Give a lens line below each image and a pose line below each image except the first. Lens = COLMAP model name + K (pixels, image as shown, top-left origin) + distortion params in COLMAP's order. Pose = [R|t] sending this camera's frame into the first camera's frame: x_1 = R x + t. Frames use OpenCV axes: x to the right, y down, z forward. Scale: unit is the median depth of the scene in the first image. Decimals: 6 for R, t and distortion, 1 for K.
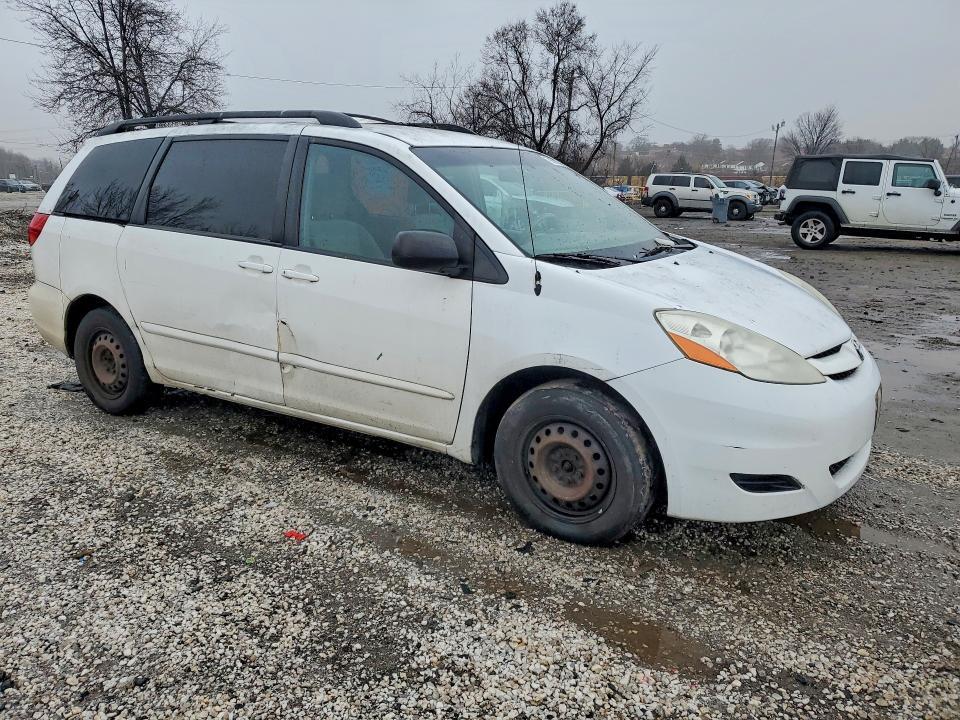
lens RADIAL K [[757.9, 0, 477.1], [0, 757.9, 359.8], [0, 0, 1]] dist [-0.001529, 0.035058]
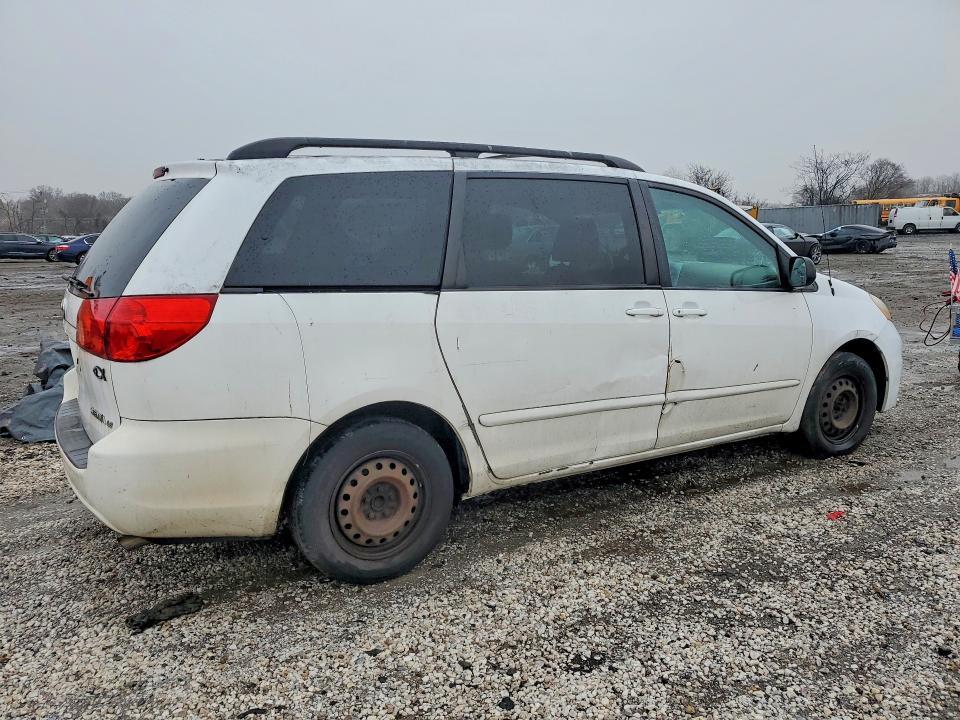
lens RADIAL K [[757.9, 0, 477.1], [0, 757.9, 359.8], [0, 0, 1]] dist [-0.001529, 0.035058]
pose [[0.452539, -0.185713, 0.872192, -1.138578], [0.209042, 0.972913, 0.098697, -0.187431], [-0.866897, 0.137660, 0.479103, 0.675362]]
